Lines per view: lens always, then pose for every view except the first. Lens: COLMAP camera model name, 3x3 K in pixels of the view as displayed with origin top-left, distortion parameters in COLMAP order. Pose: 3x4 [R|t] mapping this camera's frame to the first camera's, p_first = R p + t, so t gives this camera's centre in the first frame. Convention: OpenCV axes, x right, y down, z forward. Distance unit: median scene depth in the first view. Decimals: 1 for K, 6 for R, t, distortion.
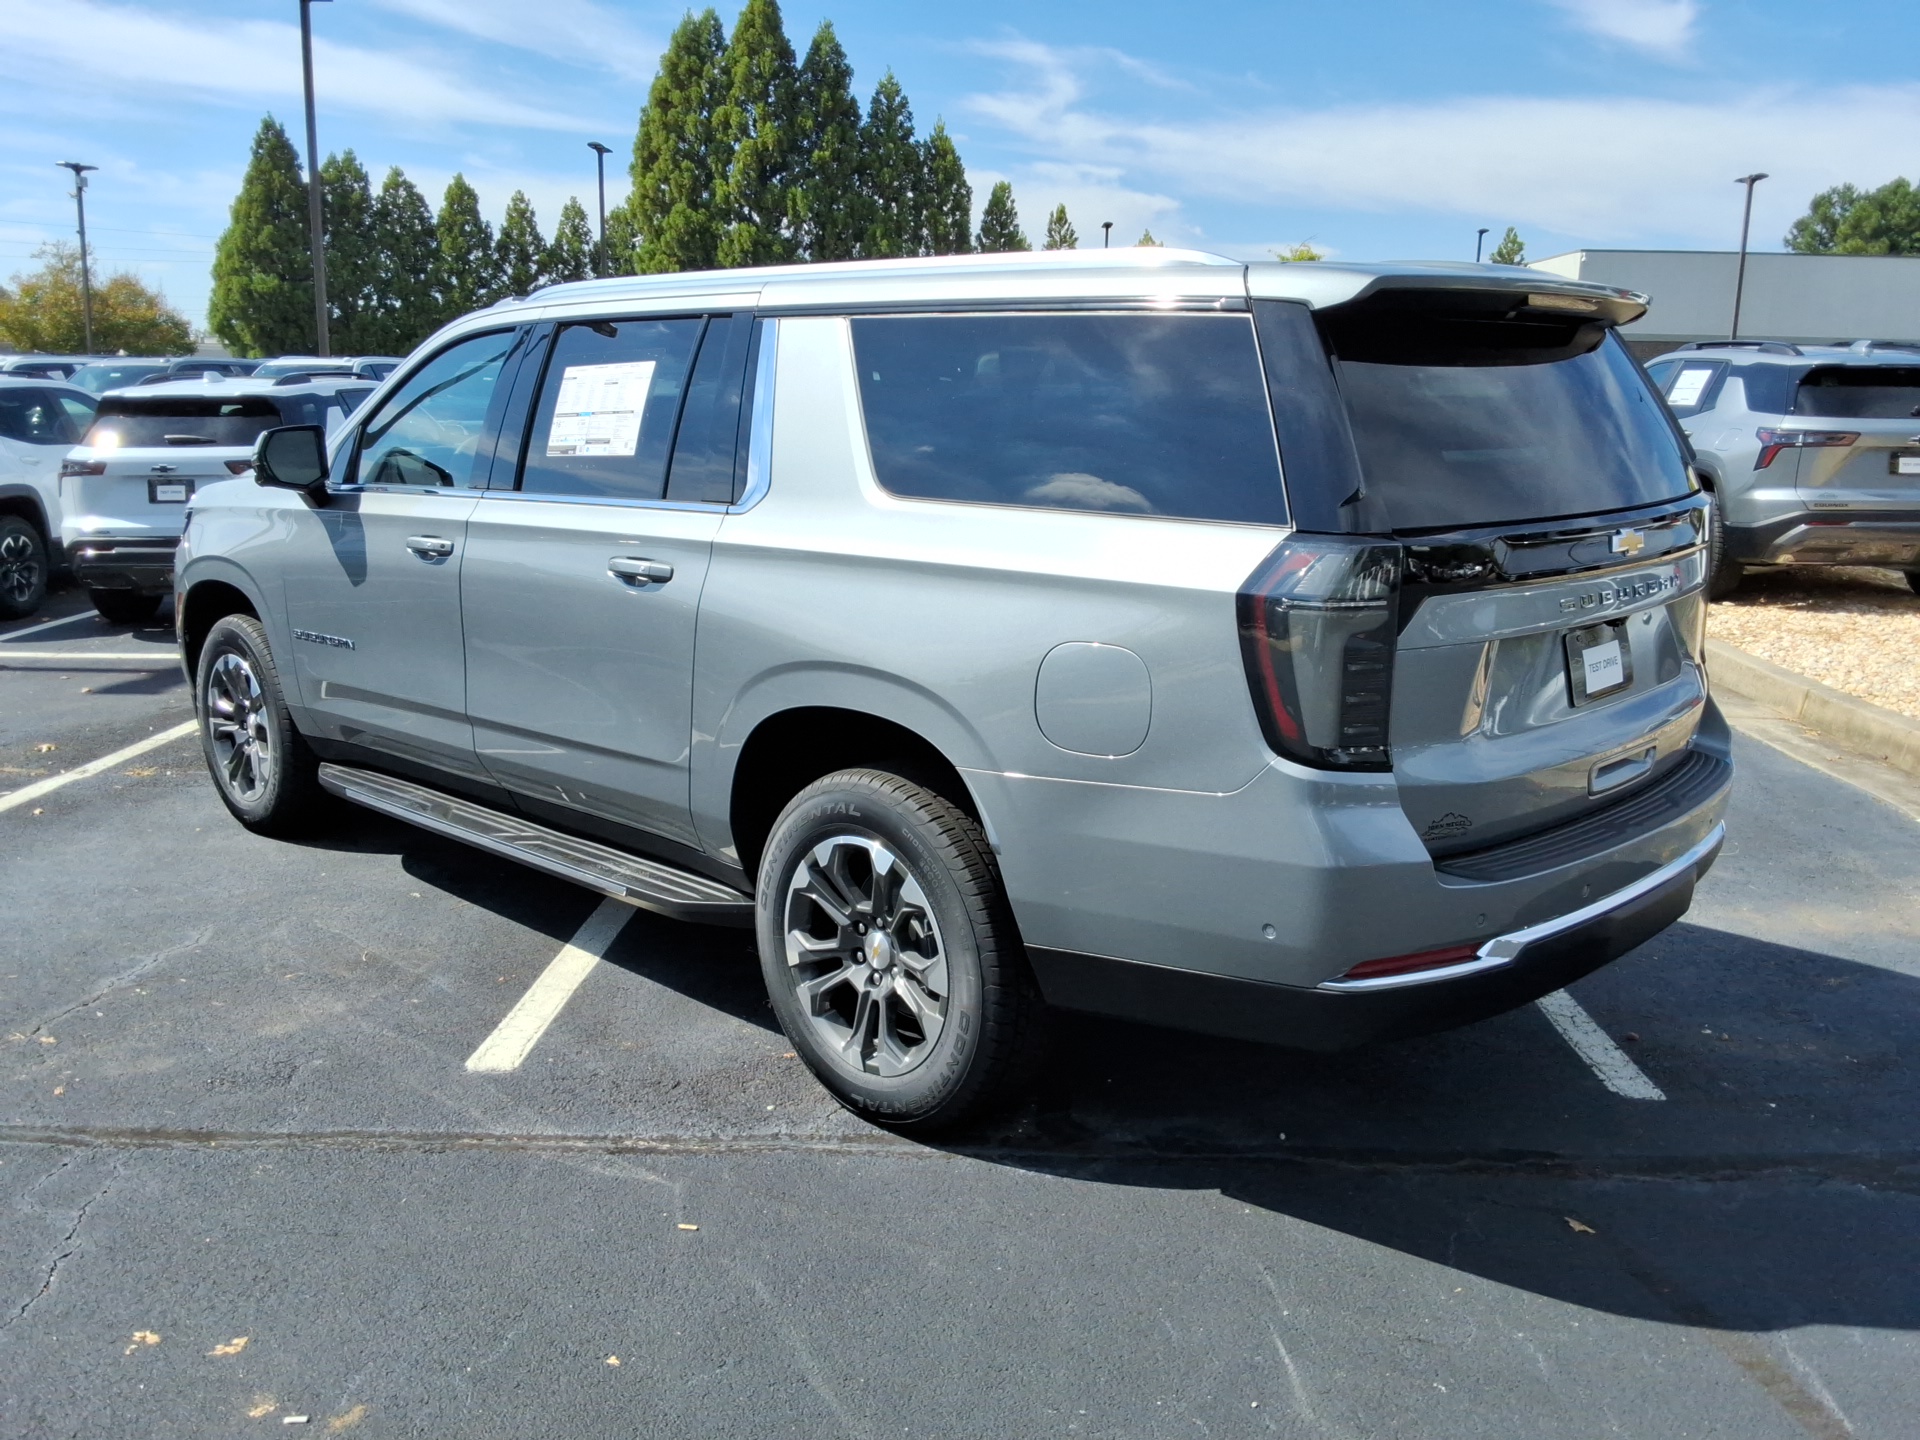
lens RADIAL K [[1541.3, 0, 990.0], [0, 1541.3, 707.9], [0, 0, 1]] dist [0.112206, -0.170167]
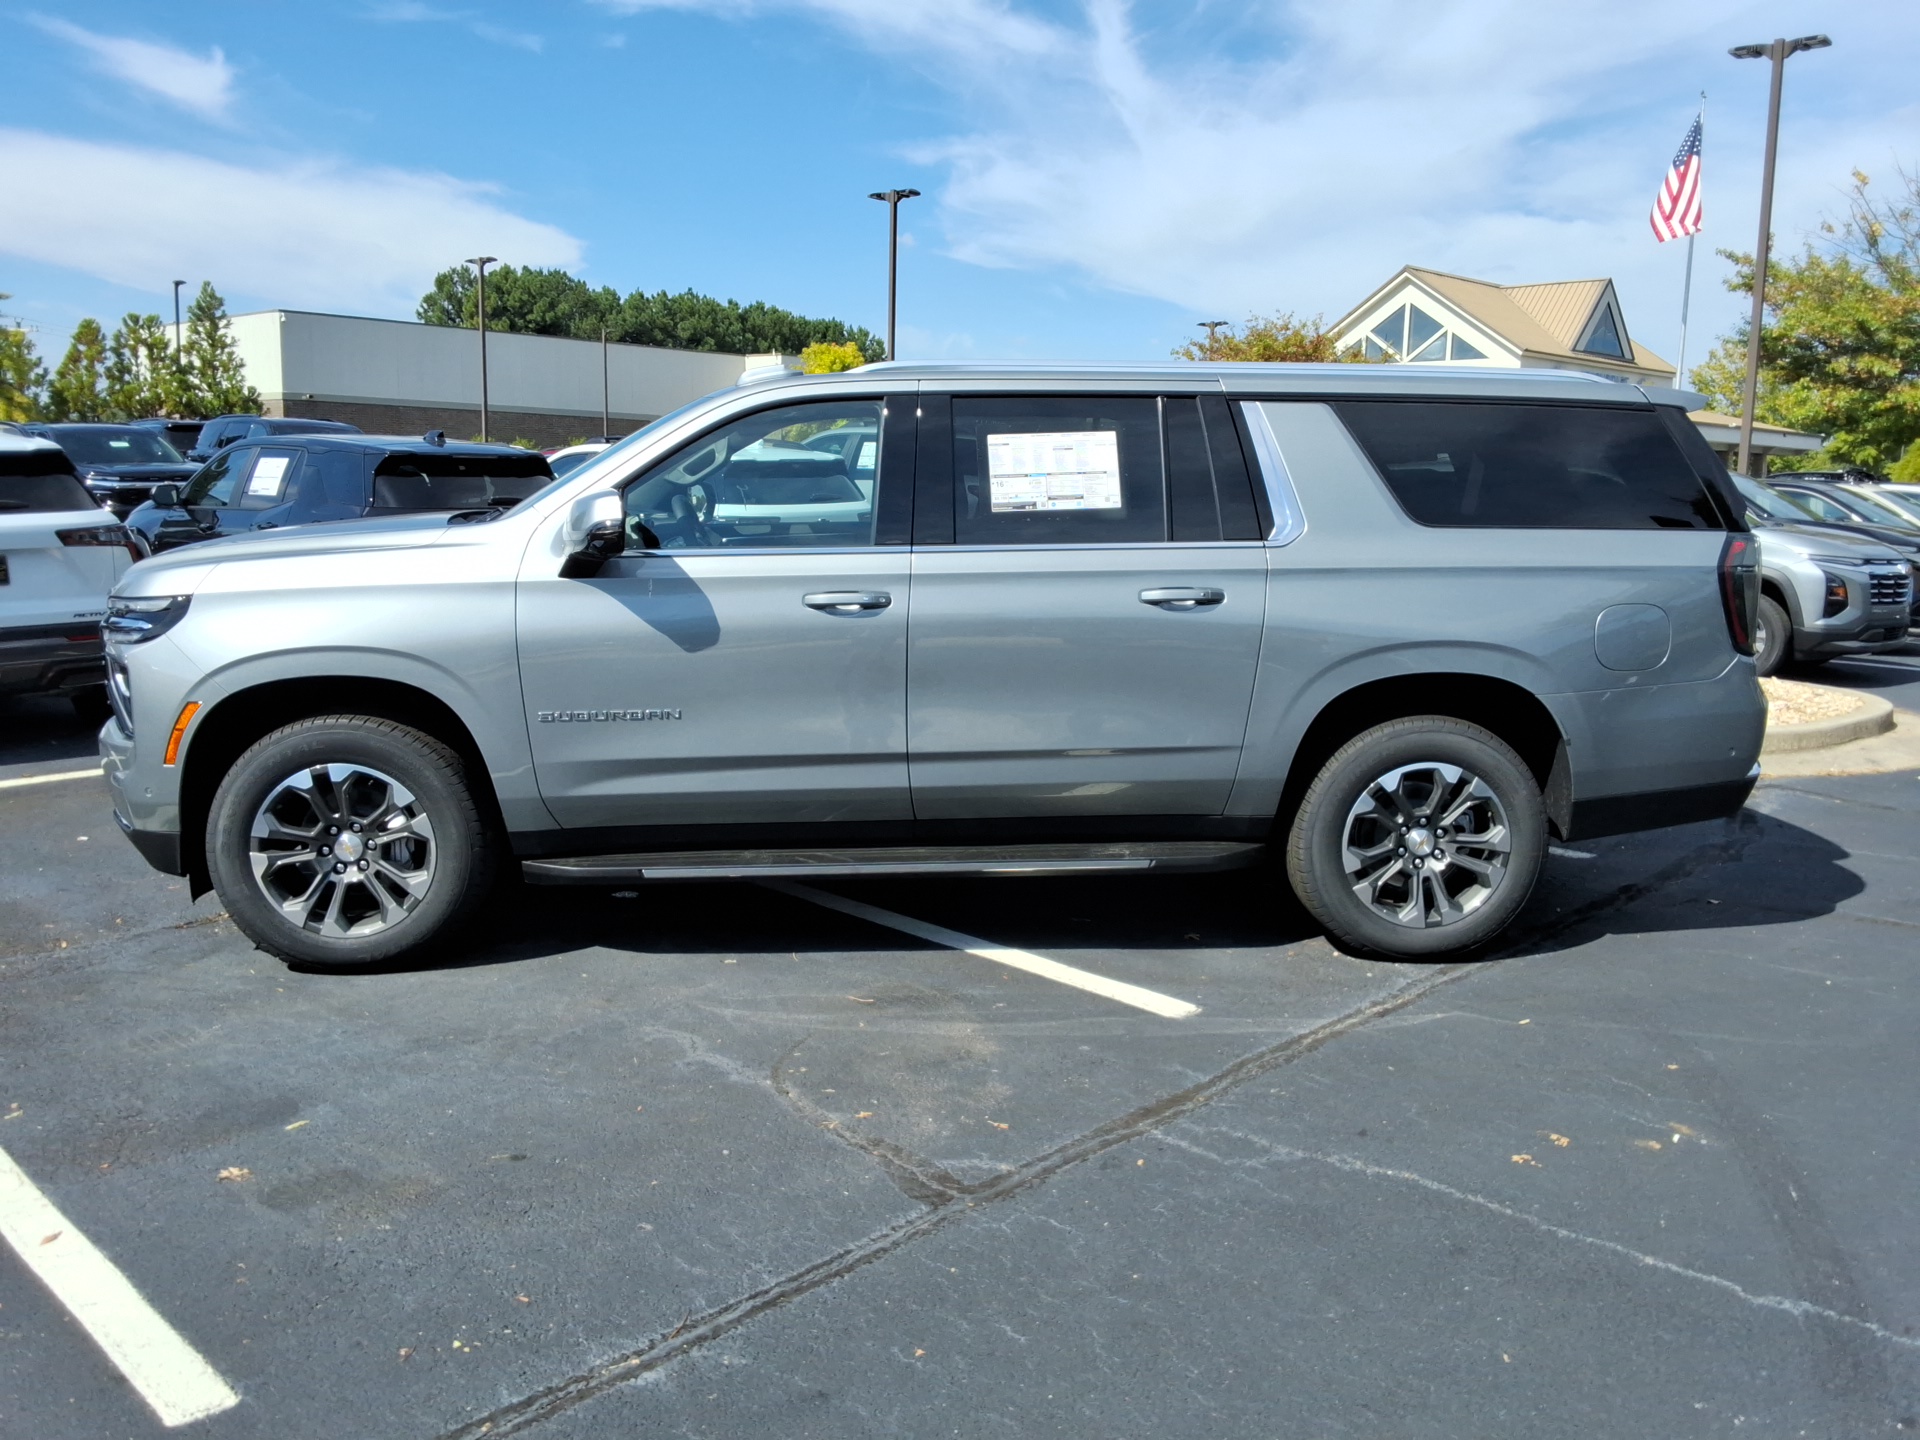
lens RADIAL K [[1541.3, 0, 990.0], [0, 1541.3, 707.9], [0, 0, 1]] dist [0.112206, -0.170167]
pose [[0.676144, -0.112072, 0.728196, -0.834294], [0.138880, 0.990032, 0.023417, -0.034001], [-0.723562, 0.085298, 0.684969, 0.175960]]
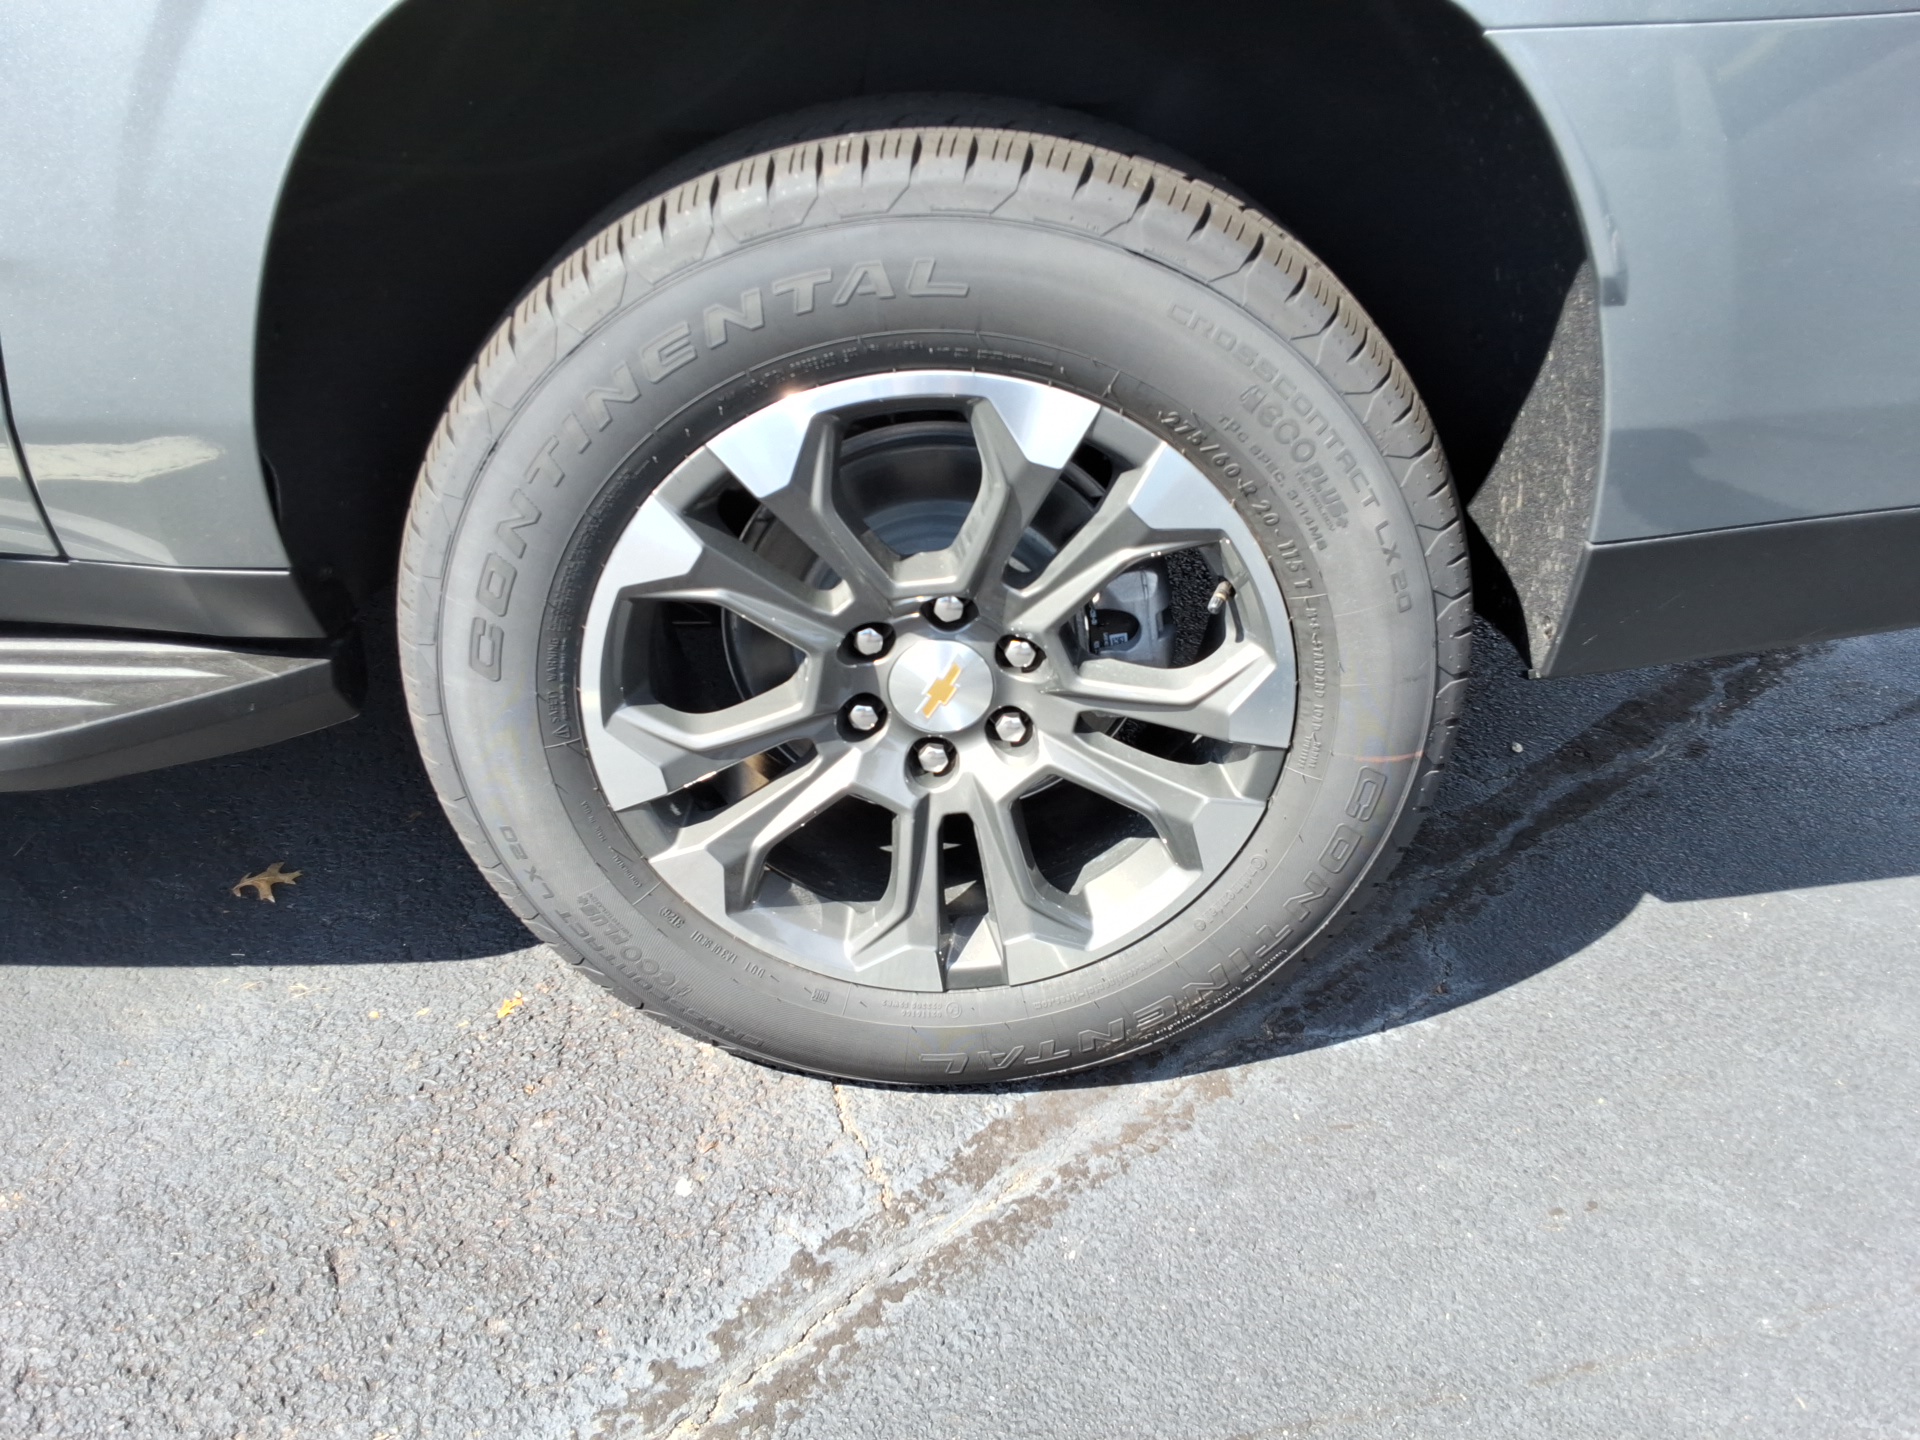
lens RADIAL K [[1560.9, 0, 975.0], [0, 1560.9, 702.9], [0, 0, 1]] dist [0.106544, -0.167790]
pose [[0.712201, -0.340941, 0.613620, -0.173017], [0.109899, 0.917507, 0.382234, 0.015319], [-0.693320, -0.204791, 0.690918, 0.452433]]
